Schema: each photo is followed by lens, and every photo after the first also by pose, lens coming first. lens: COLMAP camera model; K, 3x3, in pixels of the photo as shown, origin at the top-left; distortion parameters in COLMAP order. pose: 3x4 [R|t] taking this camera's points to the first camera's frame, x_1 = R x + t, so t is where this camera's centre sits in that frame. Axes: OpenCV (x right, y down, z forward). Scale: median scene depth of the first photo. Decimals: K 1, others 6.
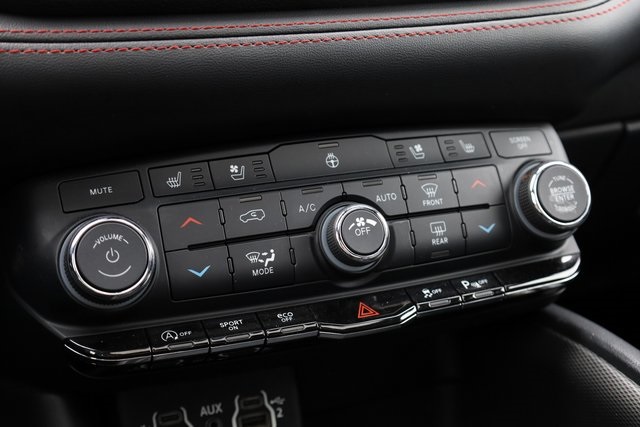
lens RADIAL K [[970.5, 0, 320.0], [0, 970.5, 213.5], [0, 0, 1]] dist [-0.118970, -0.095744]
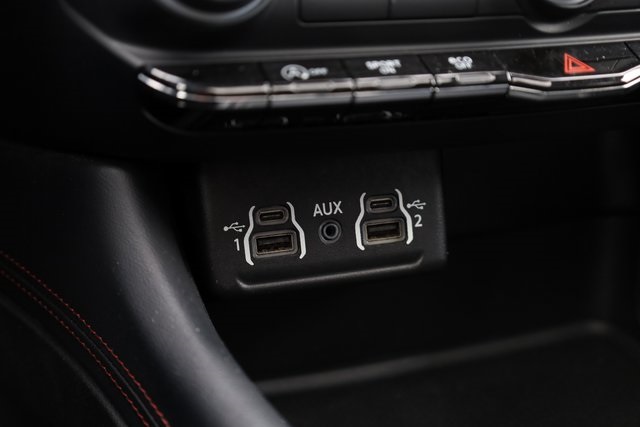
lens RADIAL K [[970.5, 0, 320.0], [0, 970.5, 213.5], [0, 0, 1]] dist [-0.118970, -0.095744]
pose [[0.997285, 0.061768, -0.040081, -0.098591], [-0.056822, 0.991787, 0.114588, 0.136338], [0.046830, -0.111999, 0.992604, 0.299545]]
